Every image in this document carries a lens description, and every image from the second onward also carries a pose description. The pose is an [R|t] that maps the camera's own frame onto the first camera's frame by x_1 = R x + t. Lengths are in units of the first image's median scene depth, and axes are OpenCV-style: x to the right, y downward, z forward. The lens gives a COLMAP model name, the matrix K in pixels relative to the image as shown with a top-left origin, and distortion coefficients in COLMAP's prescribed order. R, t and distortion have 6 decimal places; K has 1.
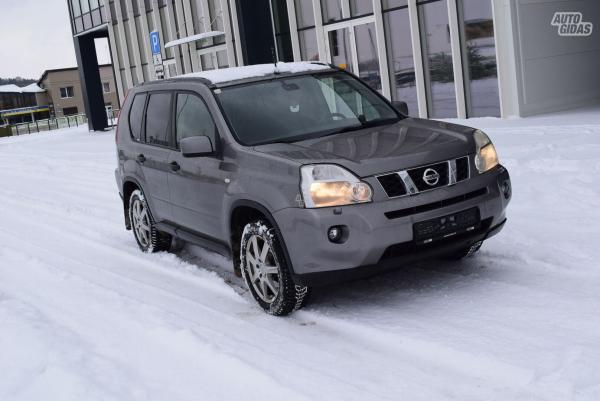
lens RADIAL K [[746.6, 0, 303.0], [0, 746.6, 200.4], [0, 0, 1]] dist [-0.026893, 0.000000]
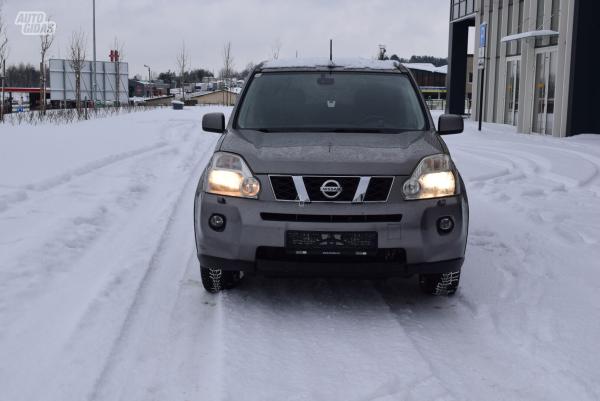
lens RADIAL K [[746.6, 0, 301.9], [0, 746.6, 198.9], [0, 0, 1]] dist [-0.026893, 0.000000]
pose [[0.839627, 0.214411, -0.499054, 0.604271], [-0.208573, 0.975622, 0.068250, -0.074685], [0.501522, 0.046785, 0.863879, 0.162954]]
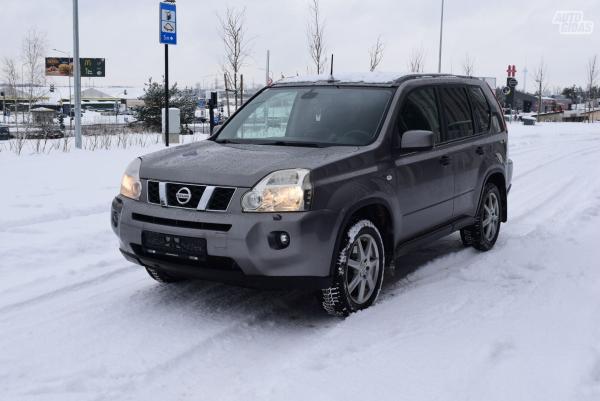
lens RADIAL K [[746.6, 0, 302.9], [0, 746.6, 201.2], [0, 0, 1]] dist [-0.026893, 0.000000]
pose [[0.450910, 0.252802, -0.856020, 1.095711], [-0.218829, 0.961093, 0.168564, -0.226929], [0.865329, 0.111314, 0.488687, 0.634832]]
